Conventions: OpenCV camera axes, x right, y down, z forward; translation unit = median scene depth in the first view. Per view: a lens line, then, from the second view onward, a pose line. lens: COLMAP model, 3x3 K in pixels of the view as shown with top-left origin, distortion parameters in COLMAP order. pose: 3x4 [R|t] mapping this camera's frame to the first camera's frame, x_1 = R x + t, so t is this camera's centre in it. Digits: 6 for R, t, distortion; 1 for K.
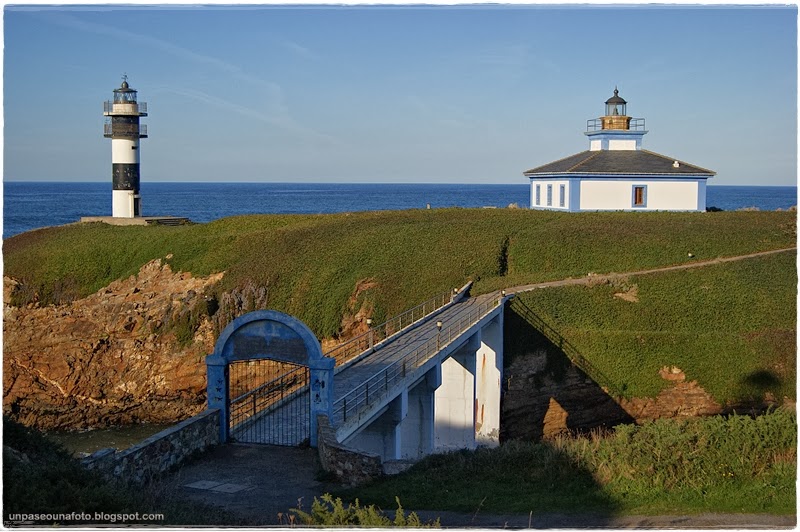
lens RADIAL K [[1176.1, 0, 405.4], [0, 1176.1, 261.4], [0, 0, 1]] dist [-0.025077, 0.000000]
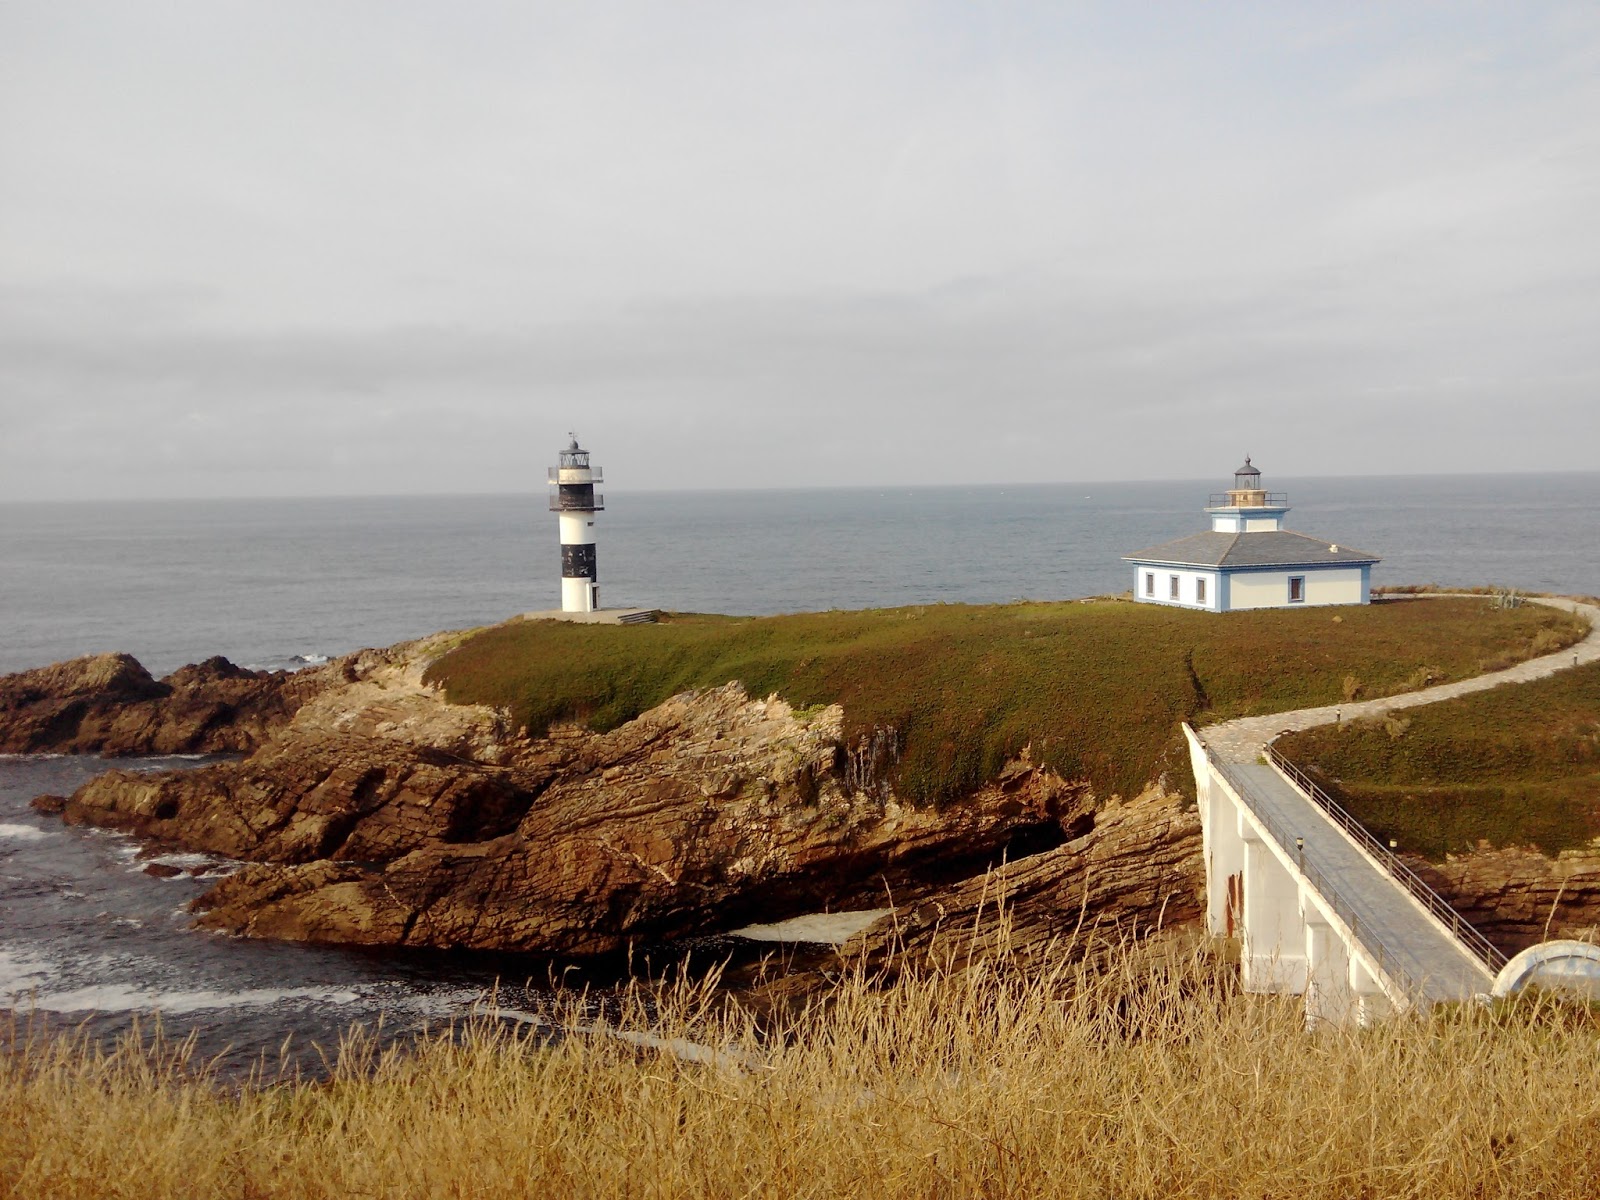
lens RADIAL K [[1410.1, 0, 834.3], [0, 1410.1, 597.3], [0, 0, 1]] dist [0.094956, -0.071585]
pose [[0.992536, -0.033292, 0.117320, -0.272983], [0.031850, 0.999393, 0.014137, -0.083749], [-0.117719, -0.010295, 0.992994, 0.040236]]
